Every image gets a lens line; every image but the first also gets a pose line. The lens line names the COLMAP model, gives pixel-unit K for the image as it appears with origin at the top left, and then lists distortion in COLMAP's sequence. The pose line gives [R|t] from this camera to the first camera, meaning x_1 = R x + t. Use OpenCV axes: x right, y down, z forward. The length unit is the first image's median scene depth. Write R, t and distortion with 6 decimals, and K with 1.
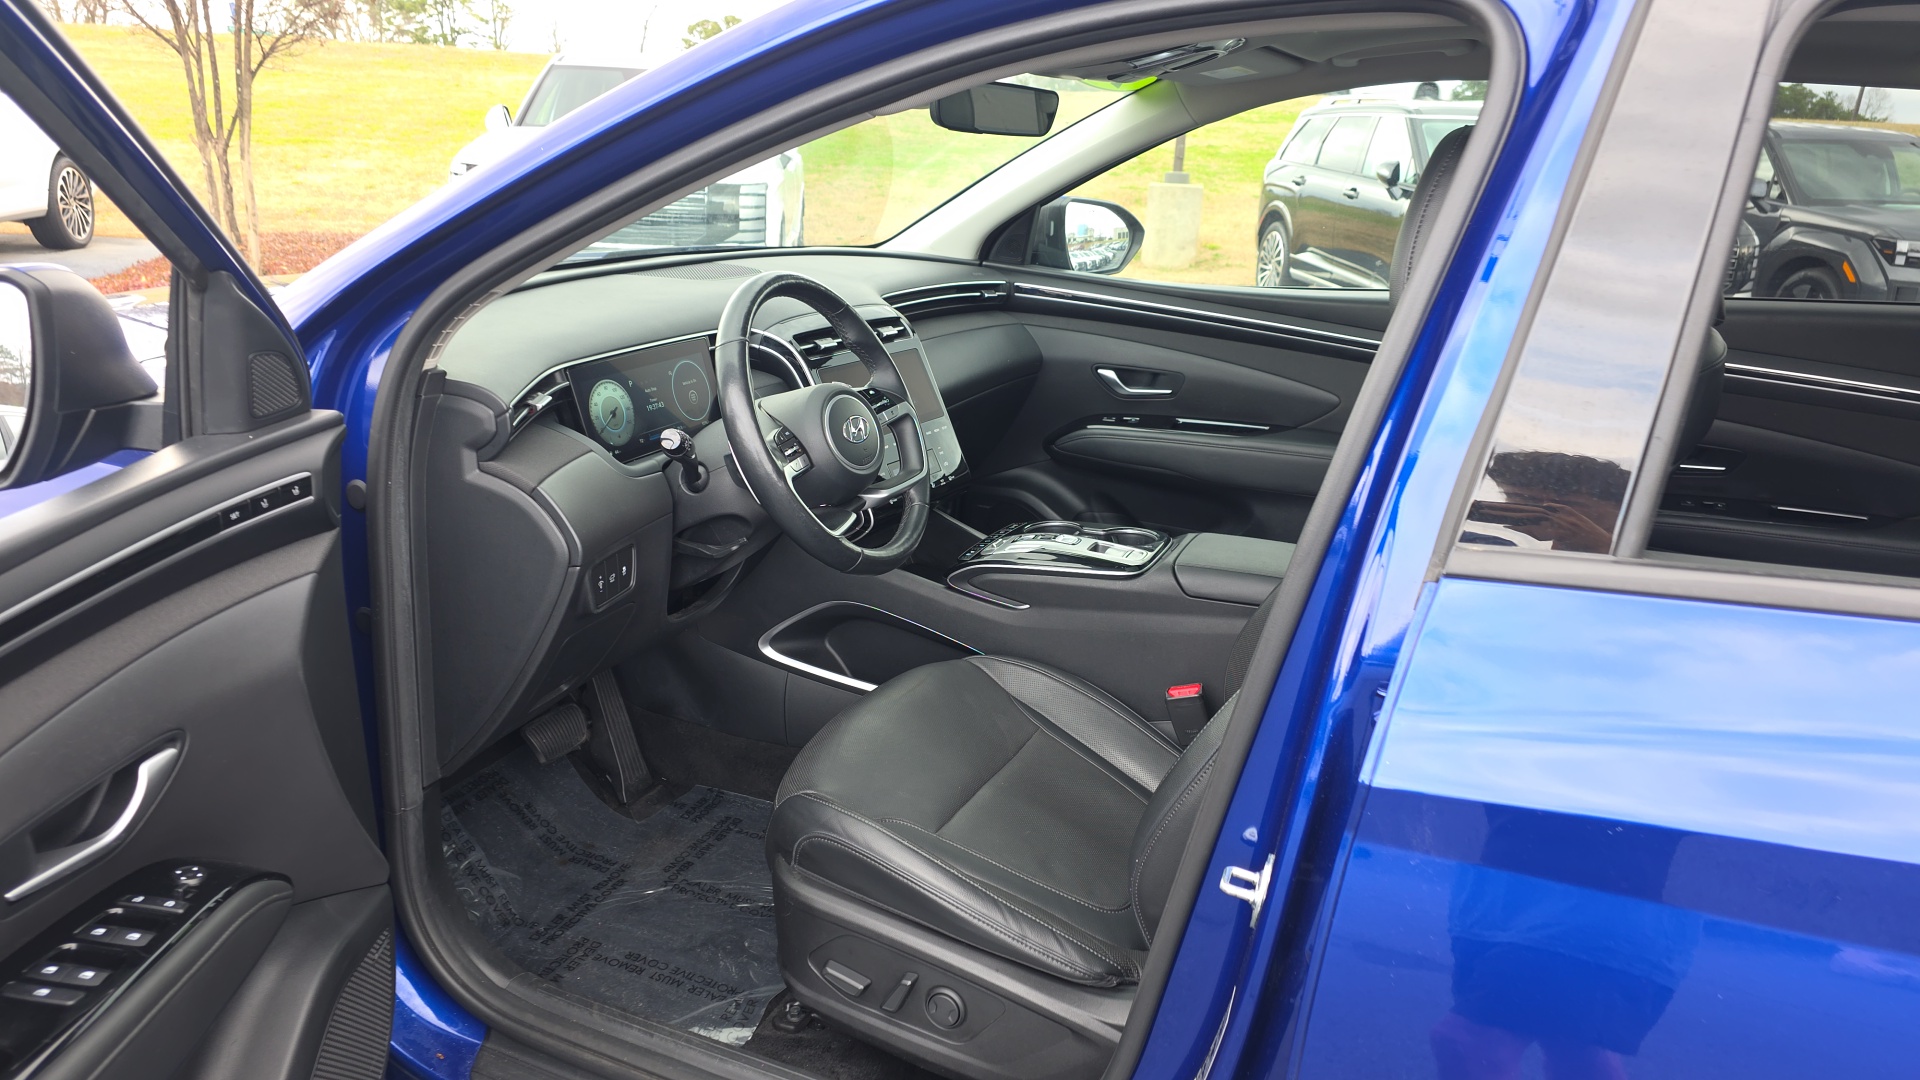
lens RADIAL K [[1284.8, 0, 960.0], [0, 1284.8, 568.4], [0, 0, 1]] dist [0.053149, -0.078712]
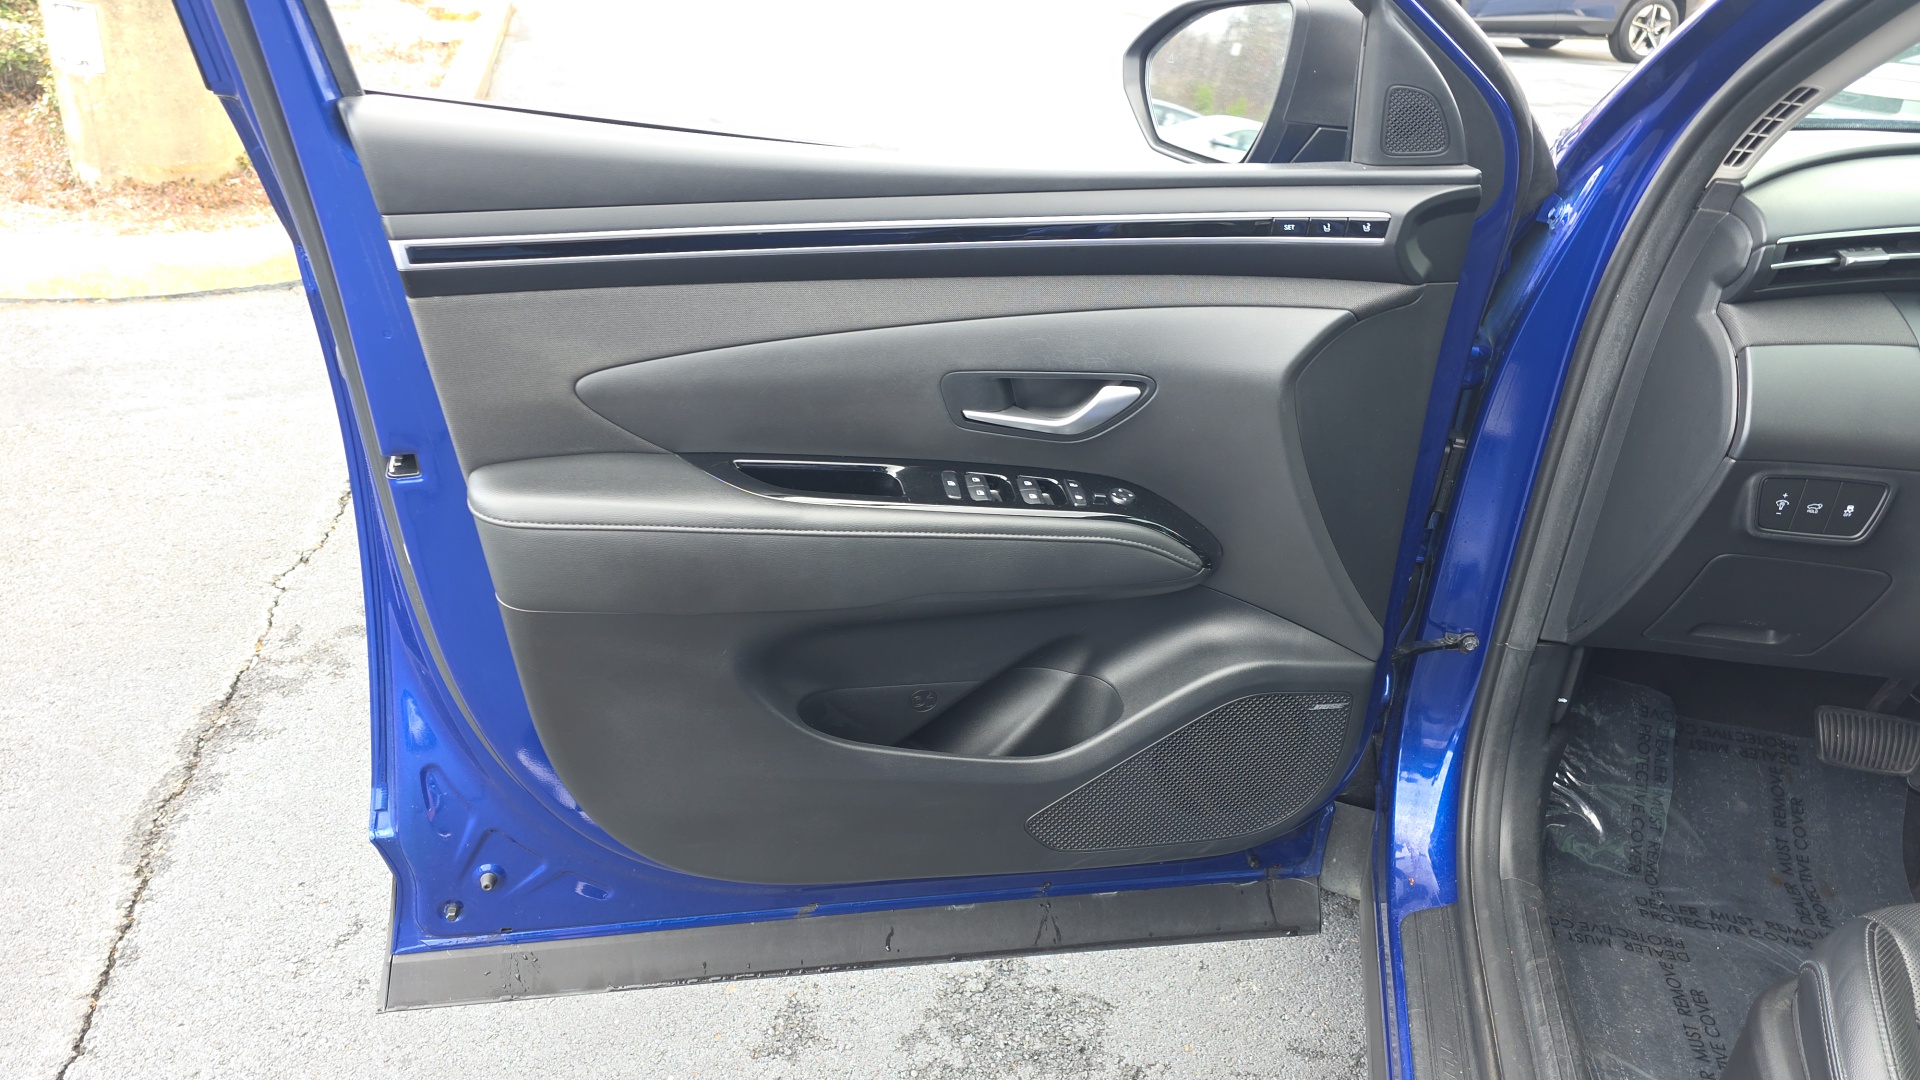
lens RADIAL K [[1284.8, 0, 960.0], [0, 1284.8, 568.4], [0, 0, 1]] dist [0.053149, -0.078712]
pose [[0.132020, 0.402576, -0.905816, 0.372843], [-0.348576, 0.874304, 0.337767, -0.045186], [0.927936, 0.271154, 0.255754, 0.398392]]
